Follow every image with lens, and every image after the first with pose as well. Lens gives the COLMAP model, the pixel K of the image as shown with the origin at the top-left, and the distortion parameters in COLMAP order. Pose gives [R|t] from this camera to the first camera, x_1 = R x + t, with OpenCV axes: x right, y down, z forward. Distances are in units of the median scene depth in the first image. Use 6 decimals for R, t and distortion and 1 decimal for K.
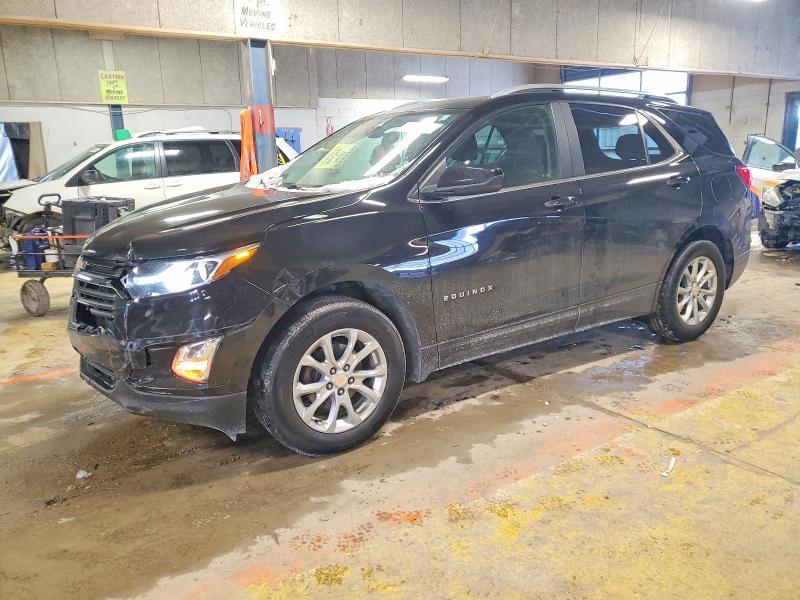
lens RADIAL K [[646.4, 0, 393.8], [0, 646.4, 297.6], [0, 0, 1]] dist [0.031810, -0.011763]
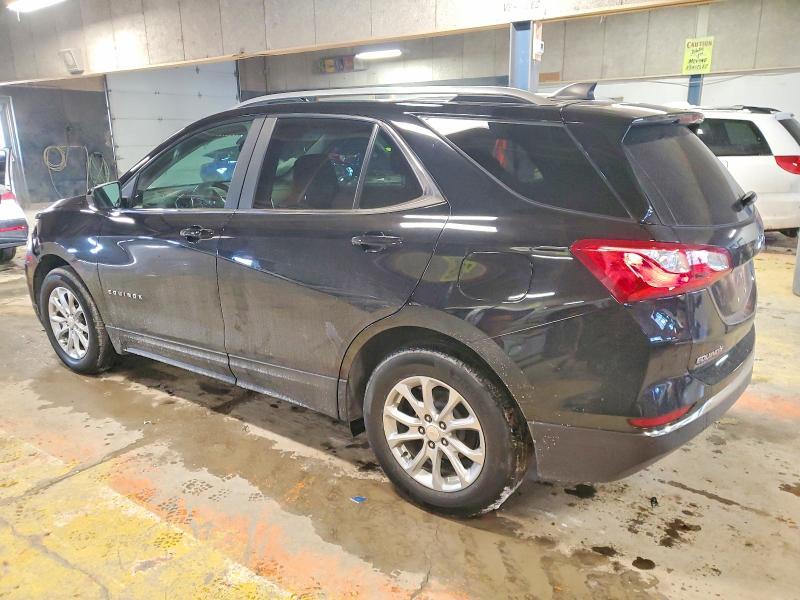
lens RADIAL K [[646.4, 0, 394.2], [0, 646.4, 304.3], [0, 0, 1]] dist [0.031810, -0.011763]
pose [[0.310951, 0.266517, -0.912293, 1.106417], [-0.194161, 0.957448, 0.213529, -0.276008], [0.930382, 0.110735, 0.349467, 0.876123]]
